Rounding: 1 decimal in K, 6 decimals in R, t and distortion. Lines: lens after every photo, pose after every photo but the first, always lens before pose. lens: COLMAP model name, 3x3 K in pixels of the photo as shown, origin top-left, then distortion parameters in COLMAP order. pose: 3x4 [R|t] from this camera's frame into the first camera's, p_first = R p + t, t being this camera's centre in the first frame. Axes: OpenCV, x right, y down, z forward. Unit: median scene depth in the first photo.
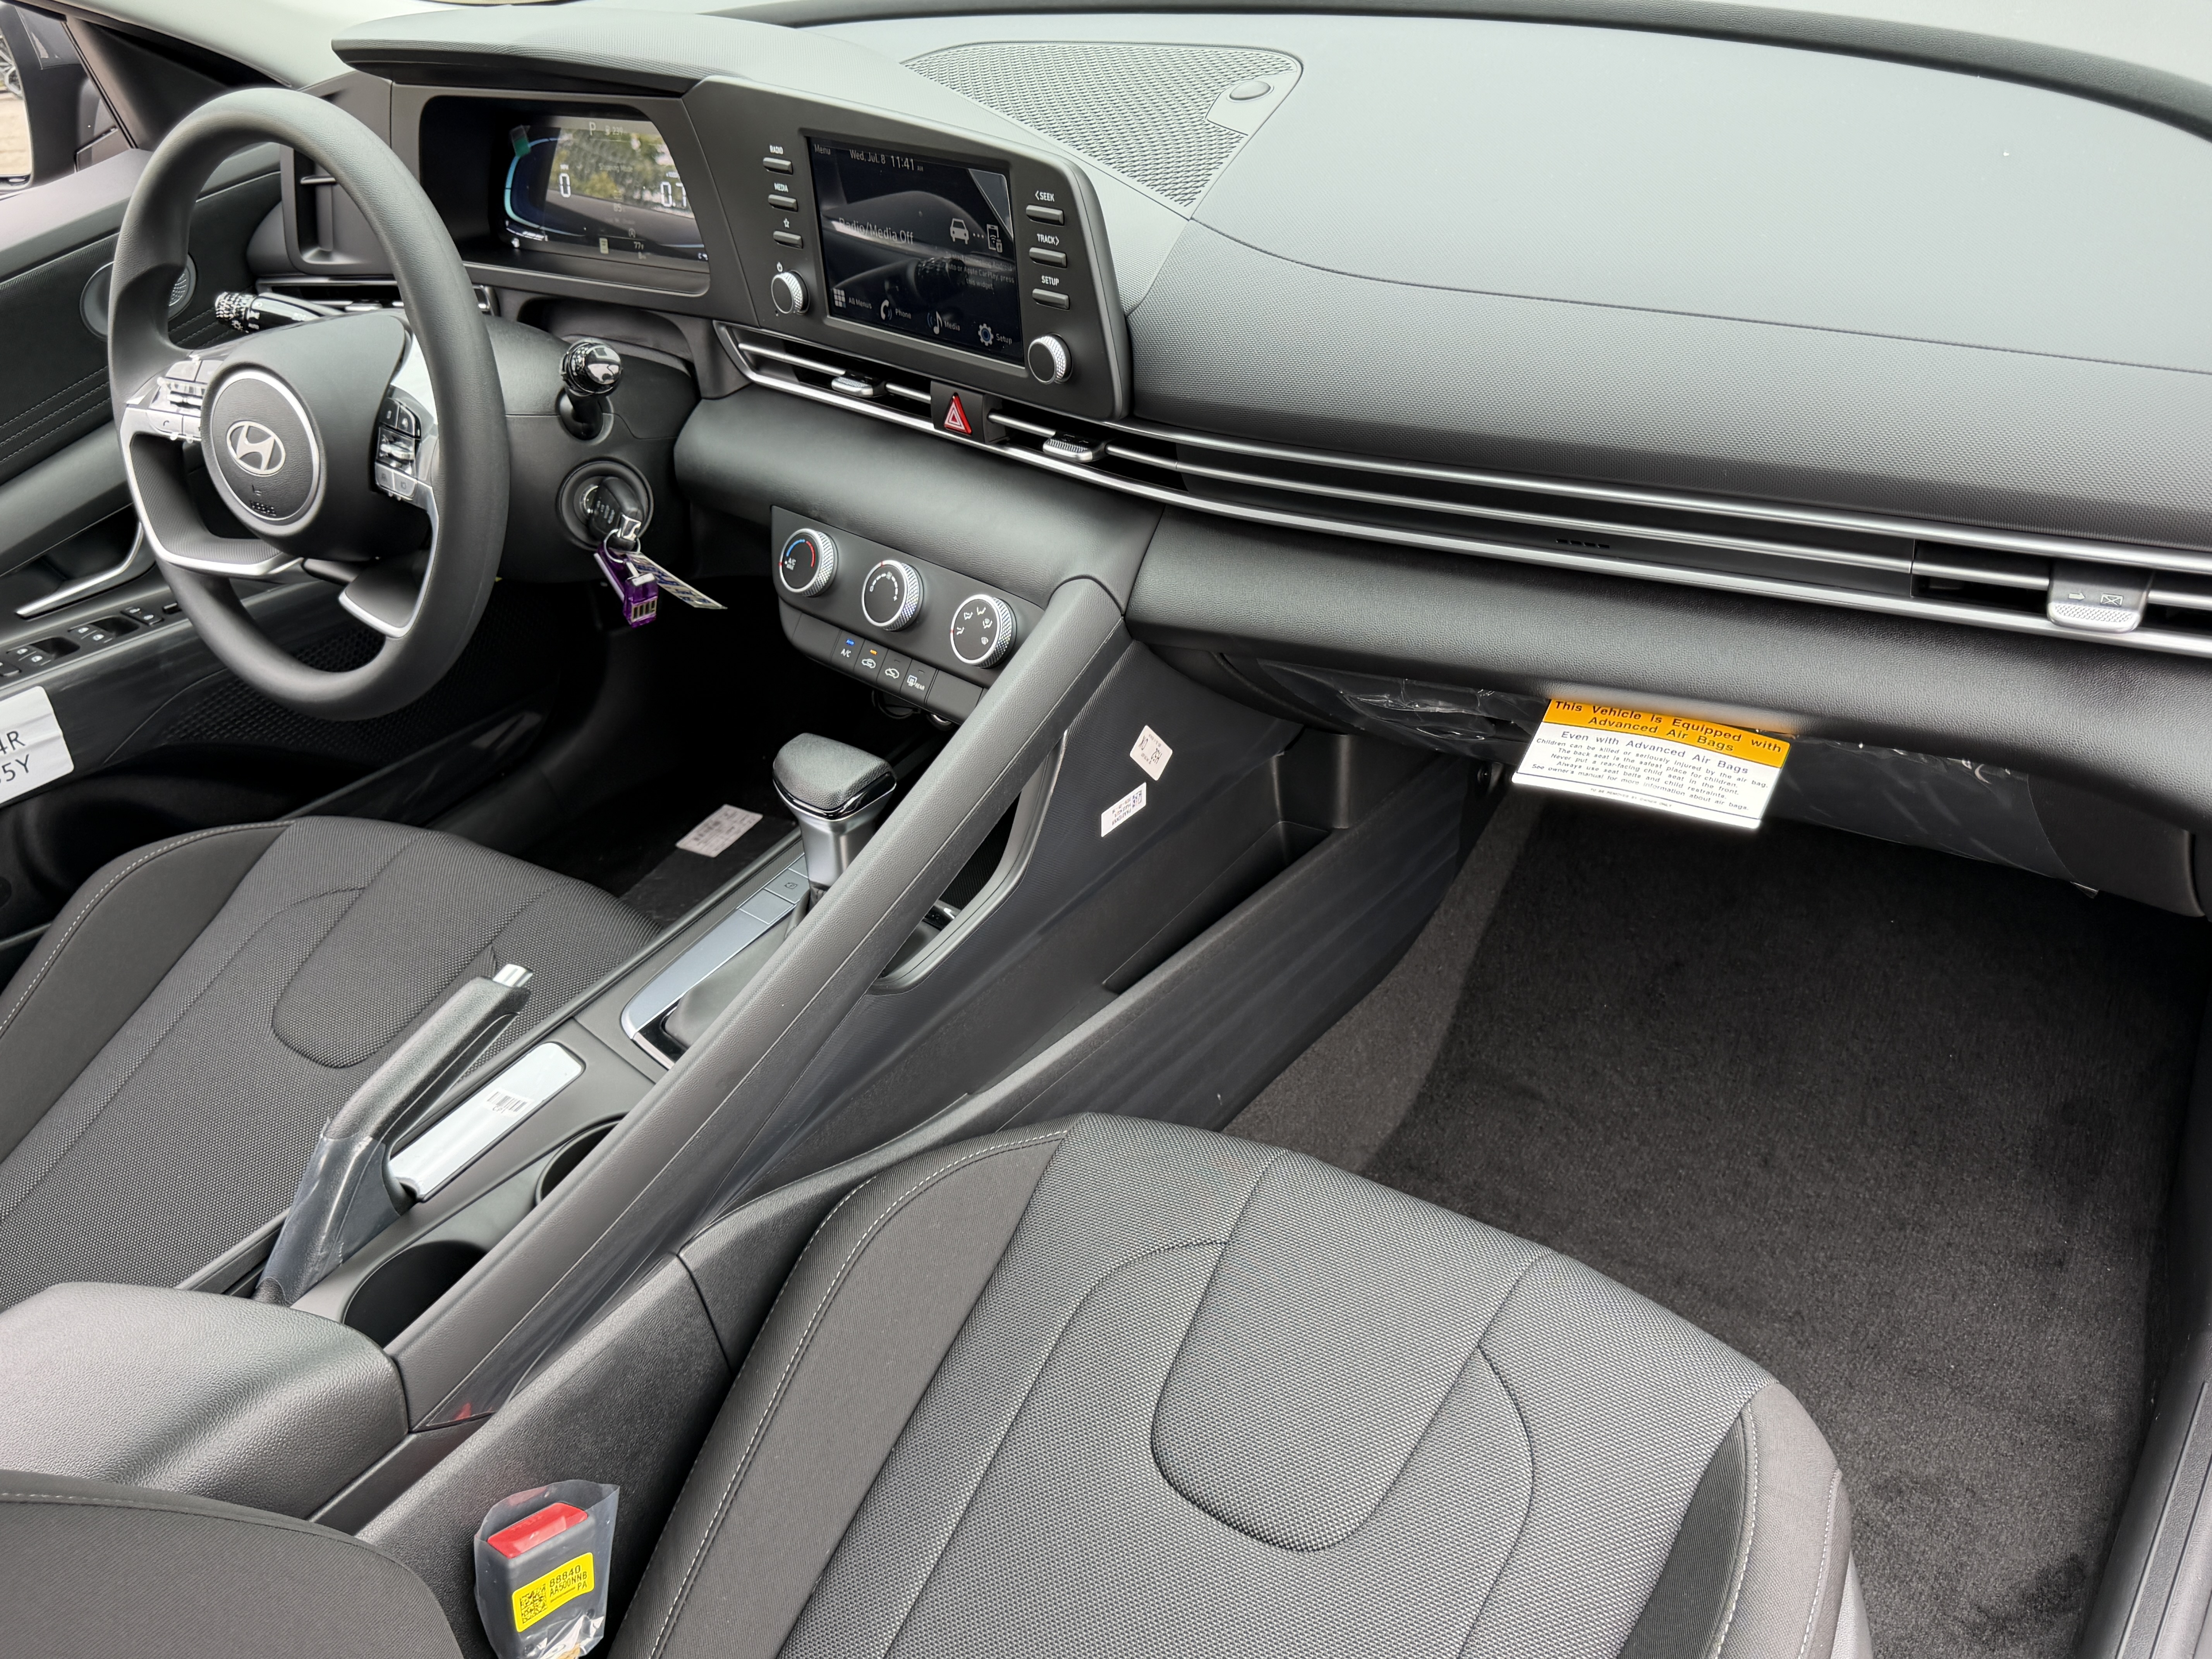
lens RADIAL K [[1925.2, 0, 1127.2], [0, 1925.2, 848.2], [0, 0, 1]] dist [0.059883, -0.030840]
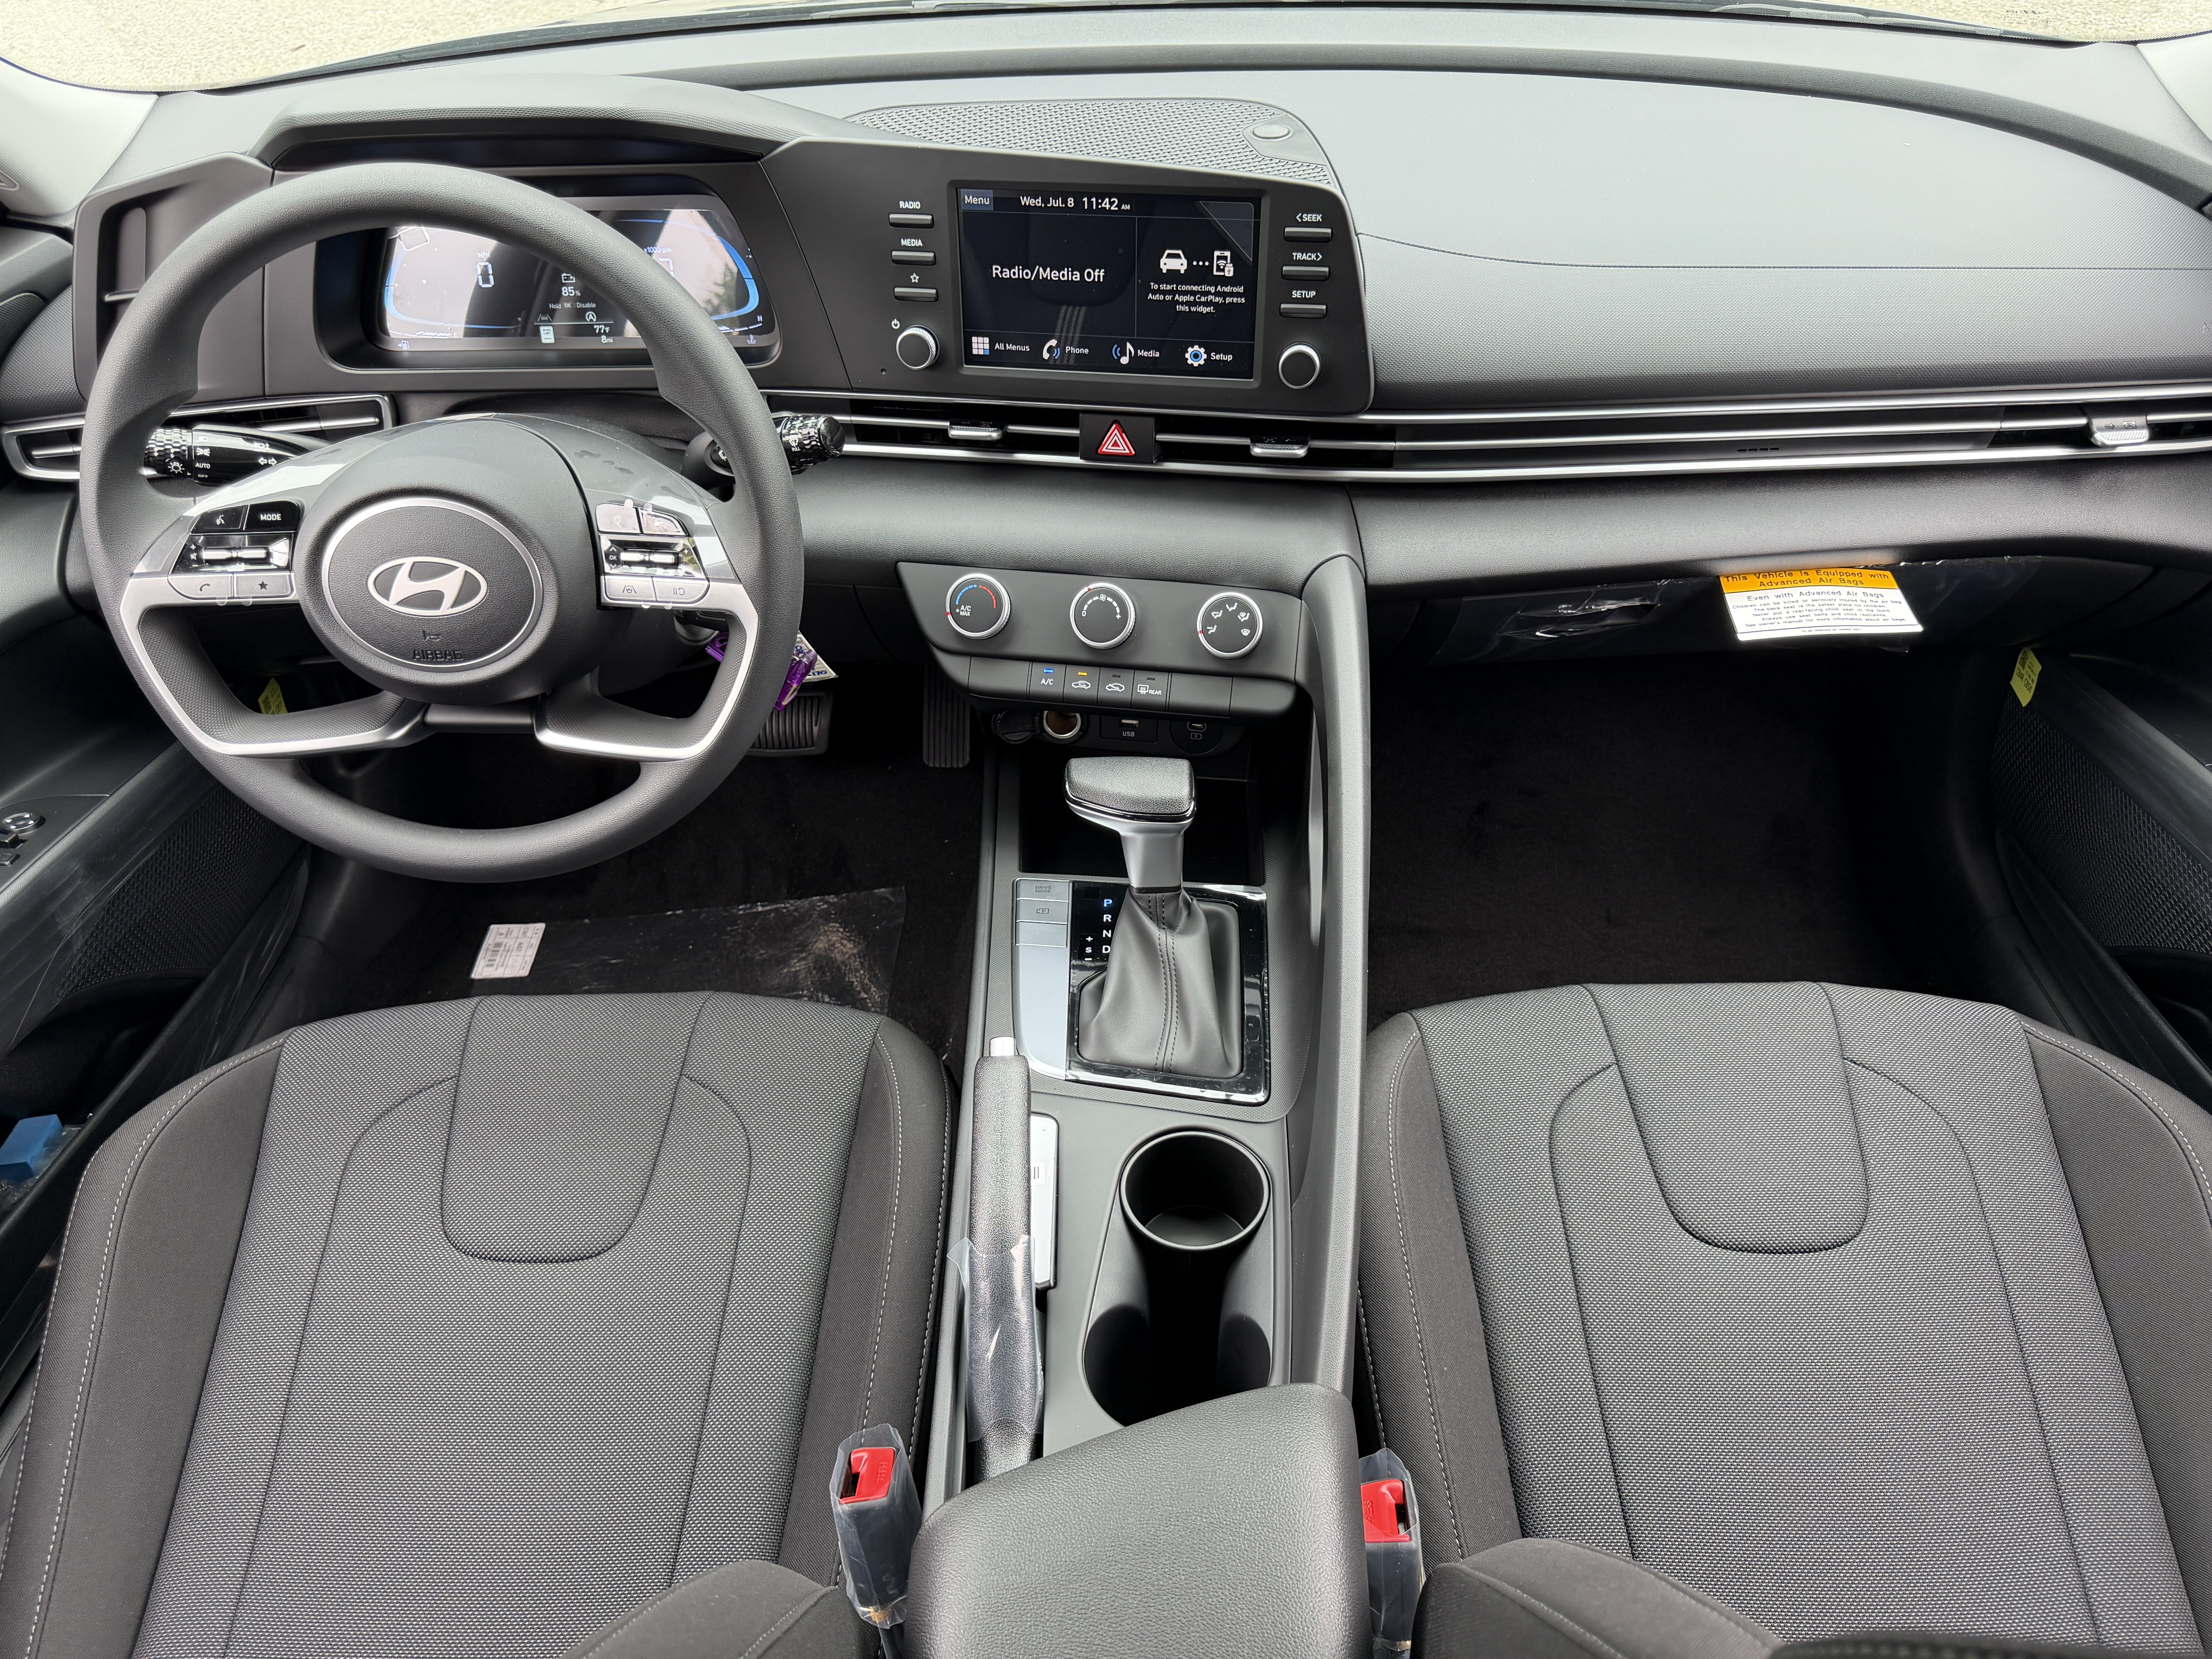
lens RADIAL K [[1583.9, 0, 1102.0], [0, 1583.9, 852.7], [0, 0, 1]] dist [0.060032, -0.079292]
pose [[0.818841, -0.256906, 0.513321, -0.619351], [0.252686, 0.964275, 0.079518, -0.075855], [-0.515411, 0.064597, 0.854505, 0.262238]]
